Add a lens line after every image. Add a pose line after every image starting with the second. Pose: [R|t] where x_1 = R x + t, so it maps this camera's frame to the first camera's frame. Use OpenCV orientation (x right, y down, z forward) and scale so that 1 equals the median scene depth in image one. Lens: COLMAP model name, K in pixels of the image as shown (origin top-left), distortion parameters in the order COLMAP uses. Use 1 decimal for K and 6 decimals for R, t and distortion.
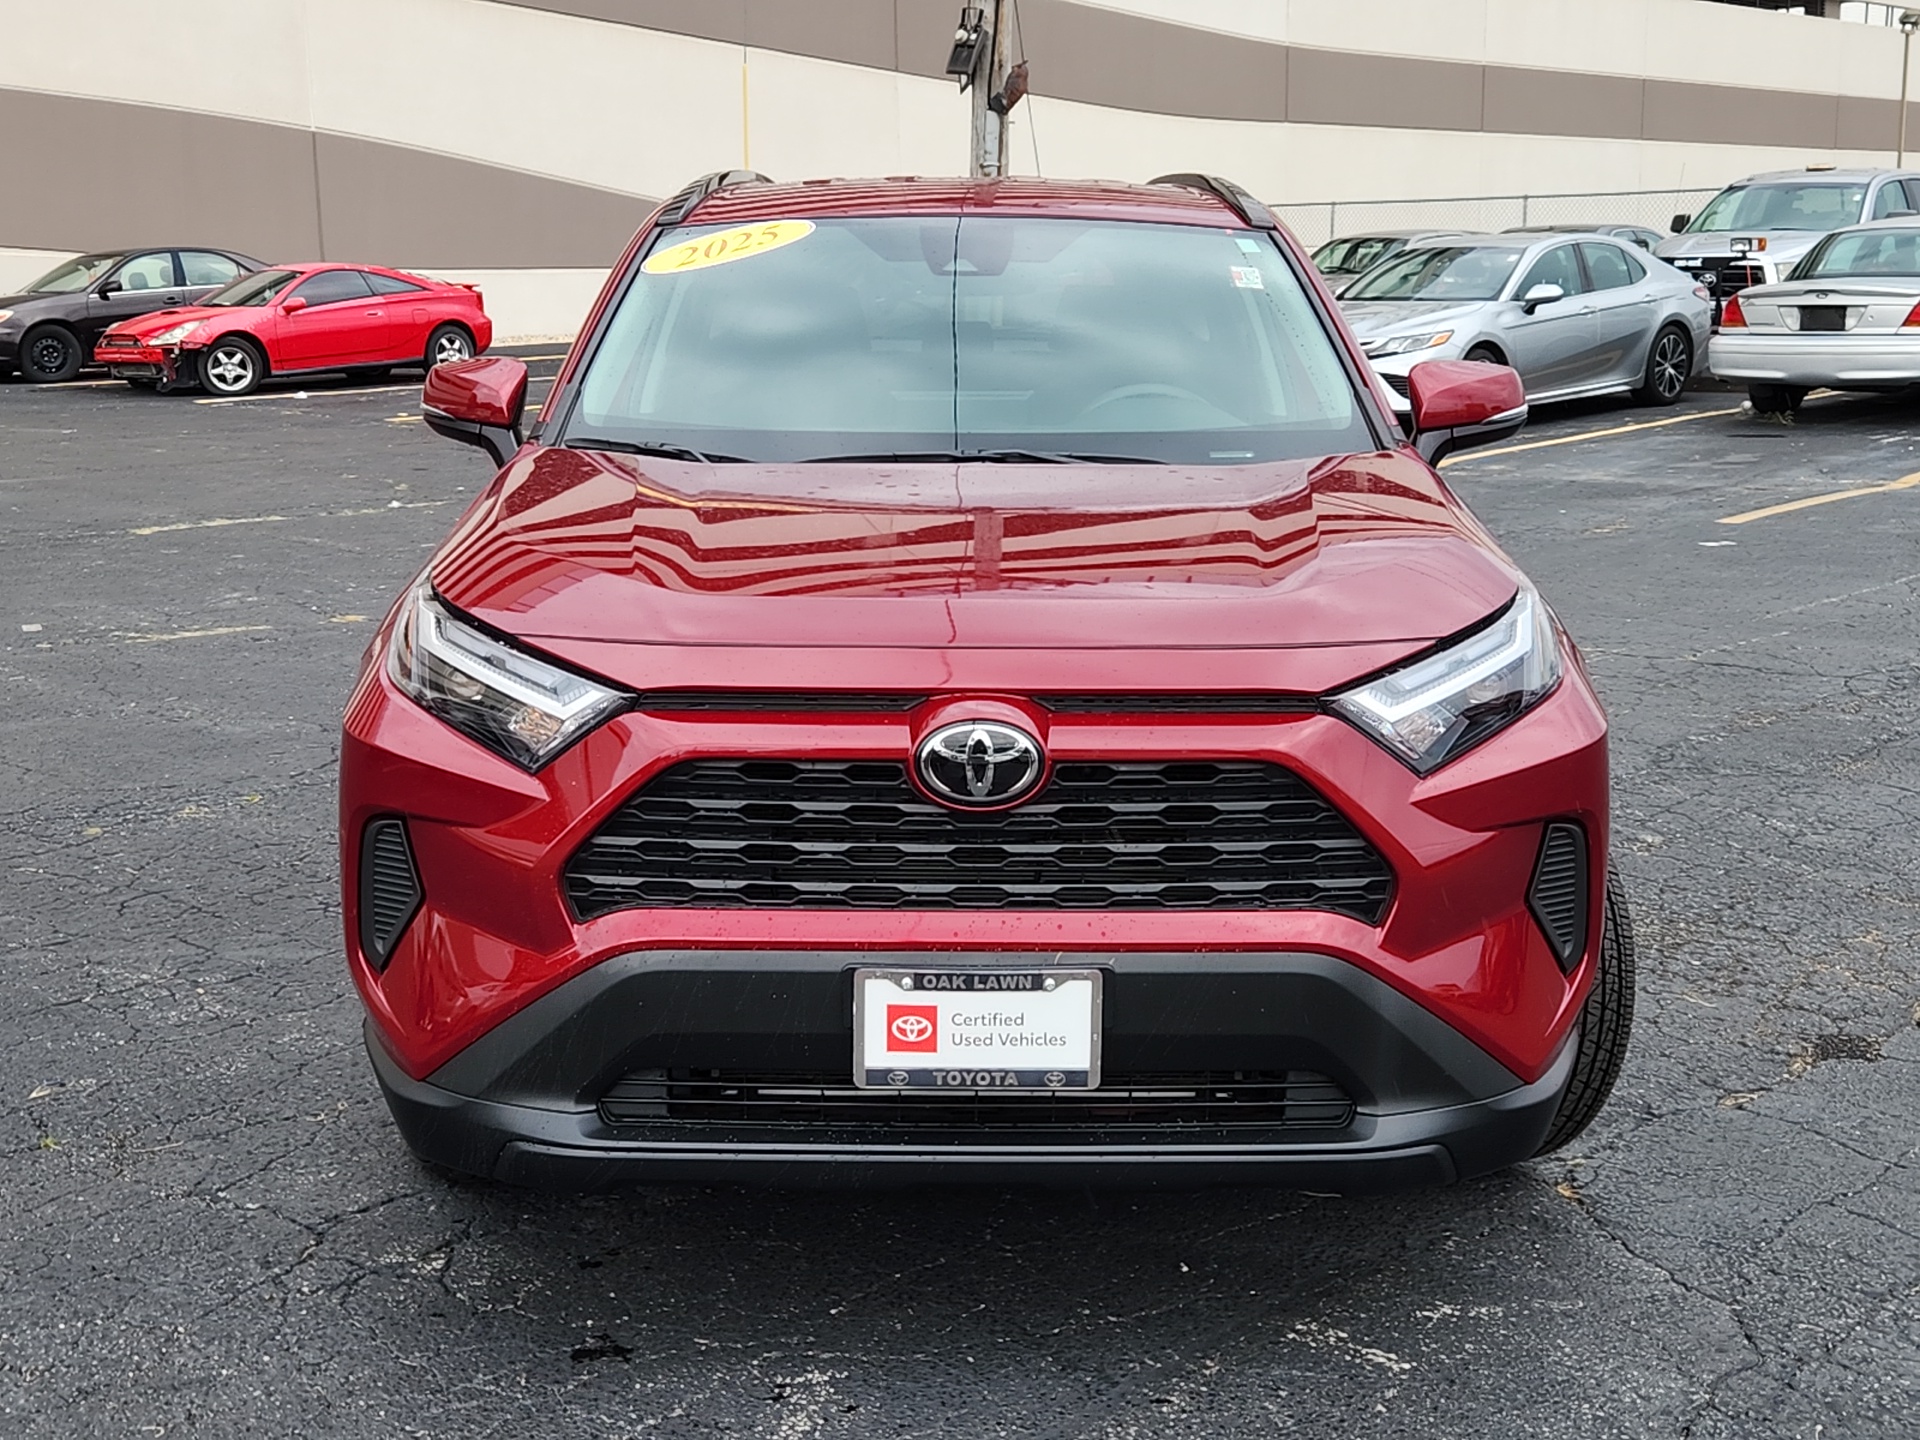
lens RADIAL K [[2134.2, 0, 865.8], [0, 2134.2, 713.9], [0, 0, 1]] dist [0.092081, -0.040009]
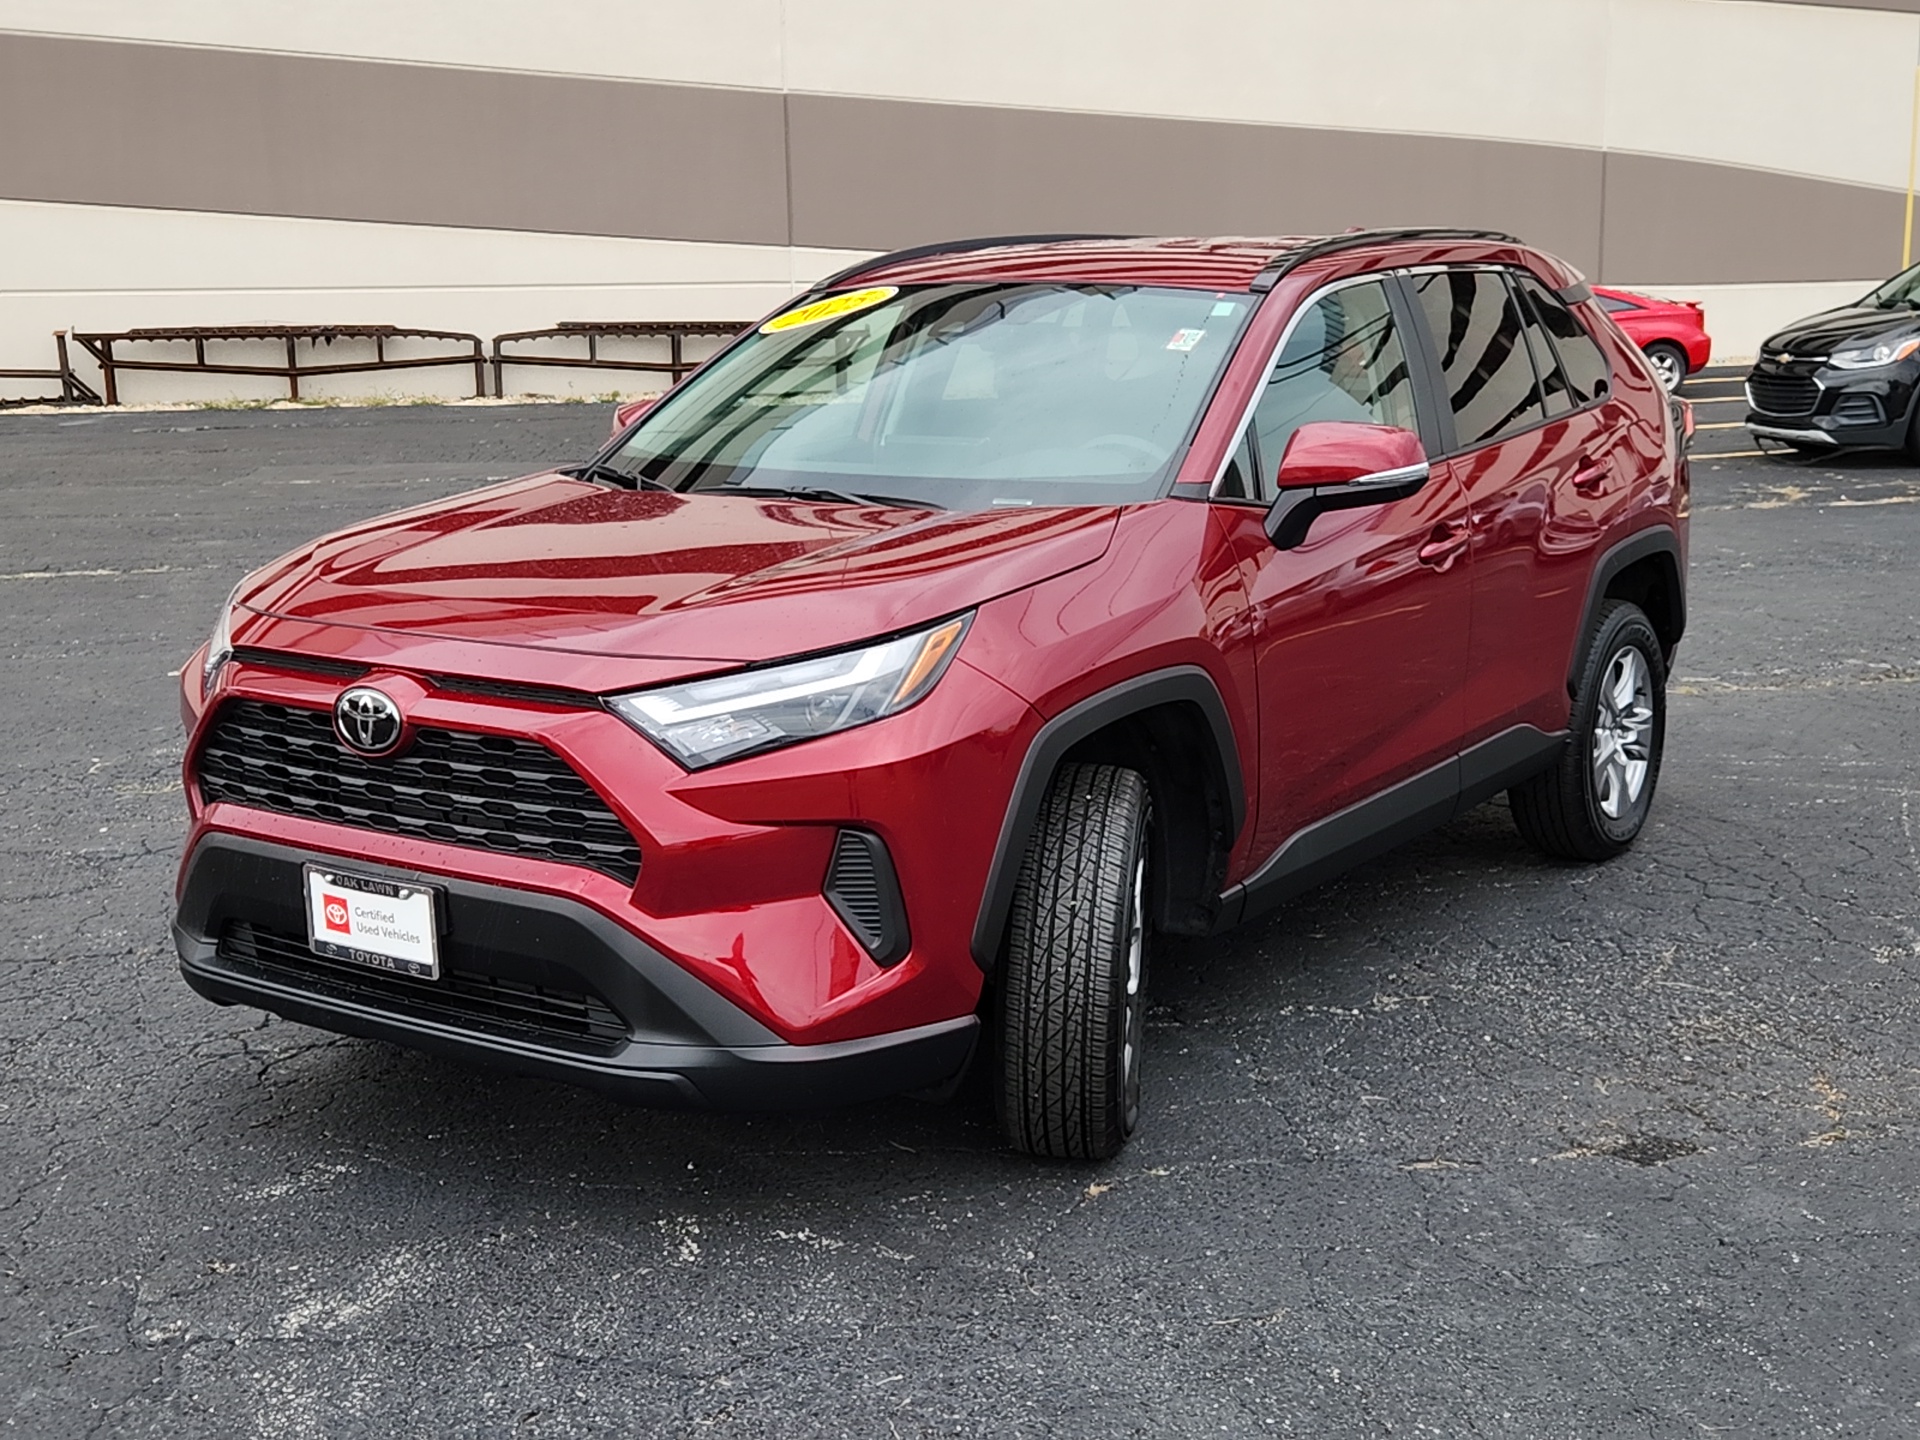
lens RADIAL K [[2066.5, 0, 960.0], [0, 2066.5, 720.0], [0, 0, 1]] dist [0.082638, -0.069896]
pose [[0.854016, 0.098930, -0.510753, 1.005568], [-0.098446, 0.994747, 0.028069, -0.048630], [0.510847, 0.026310, 0.859269, 0.074266]]
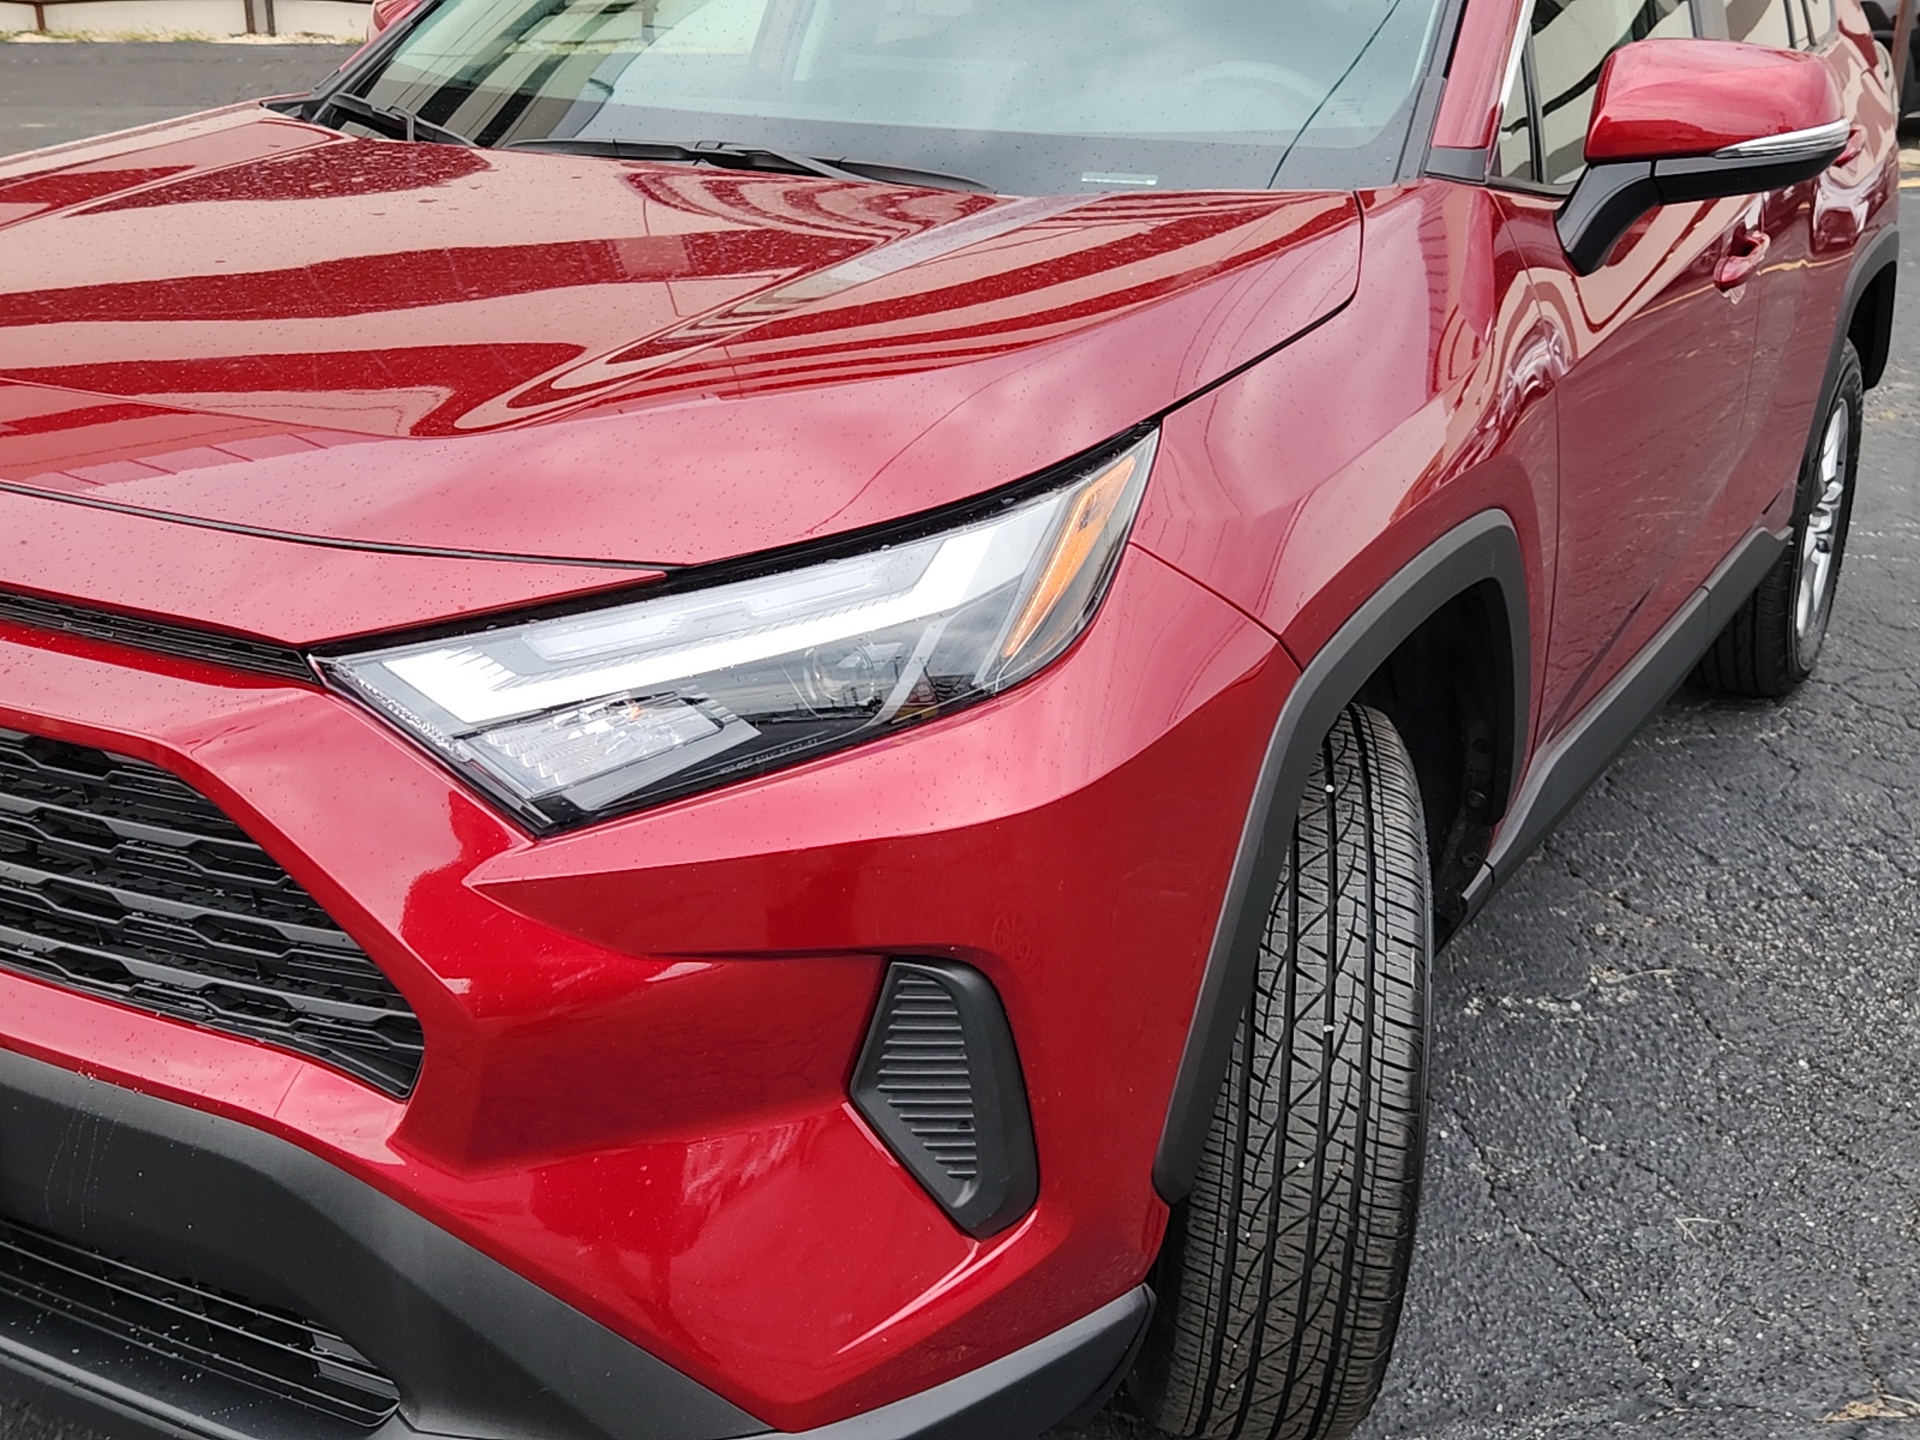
lens RADIAL K [[2066.5, 0, 960.0], [0, 2066.5, 720.0], [0, 0, 1]] dist [0.082638, -0.069896]
pose [[0.894450, 0.174134, -0.411870, 0.557983], [-0.111932, 0.978927, 0.170799, -0.094422], [0.432933, -0.106670, 0.895093, 0.620749]]
